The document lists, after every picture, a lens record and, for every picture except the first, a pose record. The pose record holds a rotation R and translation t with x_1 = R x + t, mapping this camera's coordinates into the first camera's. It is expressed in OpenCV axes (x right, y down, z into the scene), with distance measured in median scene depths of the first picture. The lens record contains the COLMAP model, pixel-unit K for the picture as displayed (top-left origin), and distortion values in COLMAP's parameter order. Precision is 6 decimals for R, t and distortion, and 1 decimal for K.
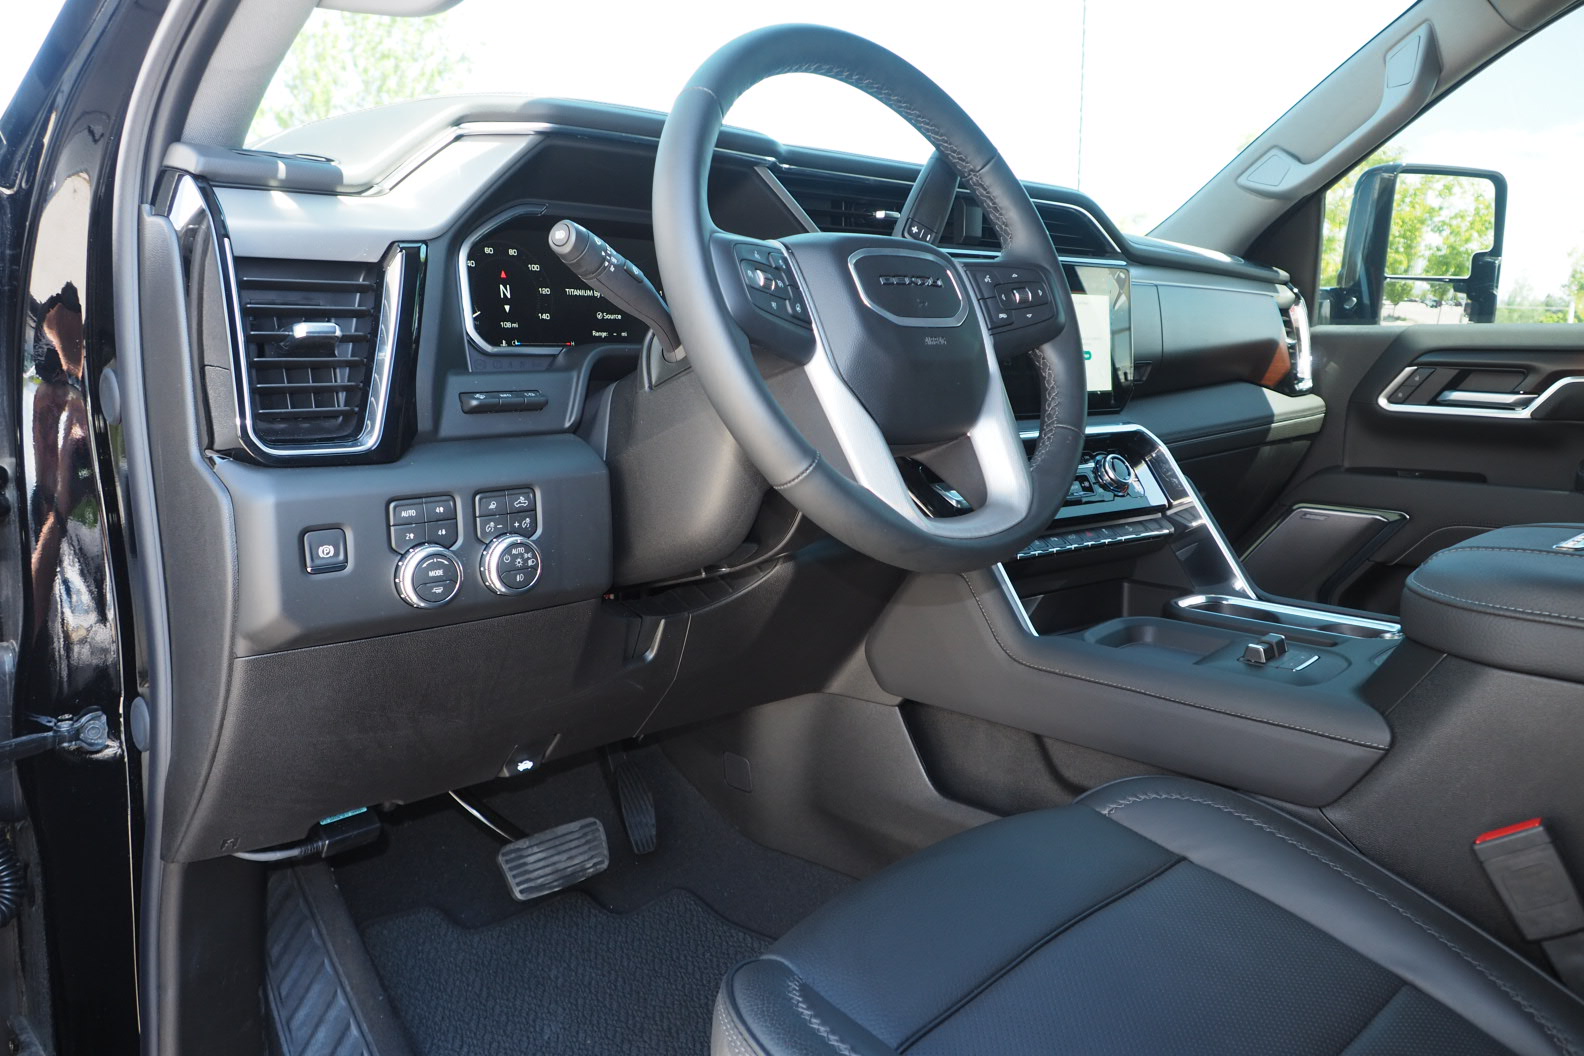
lens RADIAL K [[1149.8, 0, 788.5], [0, 1149.8, 534.4], [0, 0, 1]] dist [-0.032186, 0.003337]
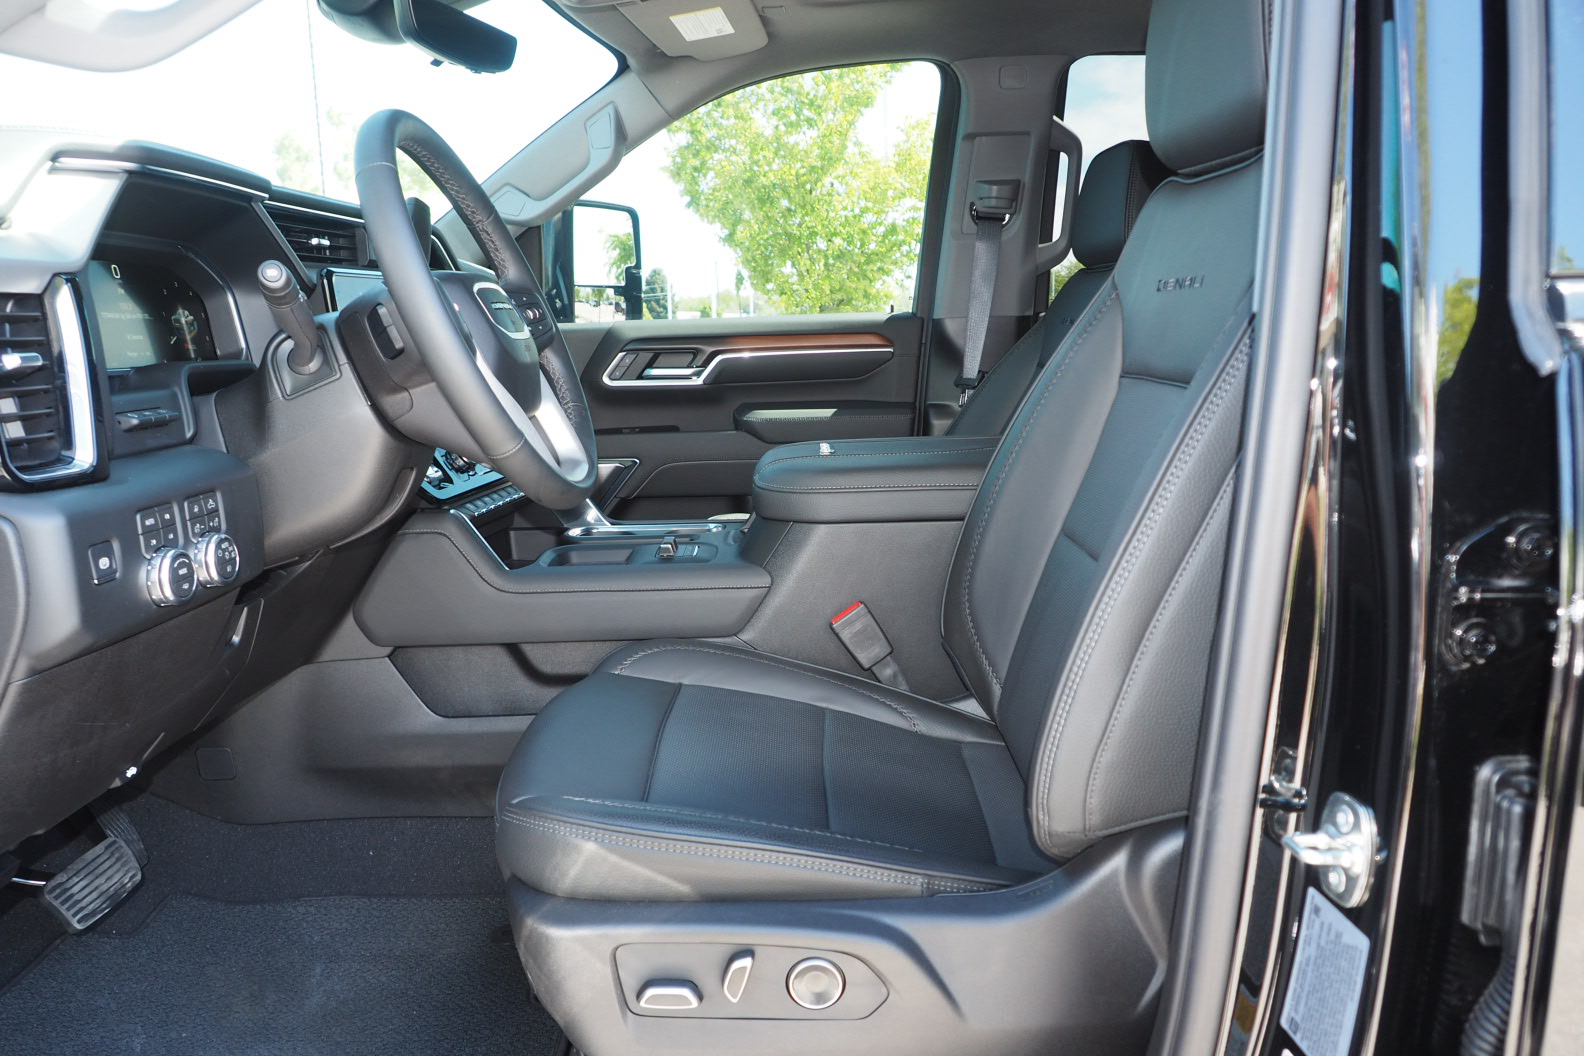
lens RADIAL K [[1098.6, 0, 797.5], [0, 1098.6, 519.6], [0, 0, 1]] dist [-0.027477, 0.000675]
pose [[0.702451, -0.144835, 0.696839, -0.391616], [0.145057, 0.987659, 0.059056, 0.005117], [-0.696793, 0.059597, 0.714792, -0.115048]]
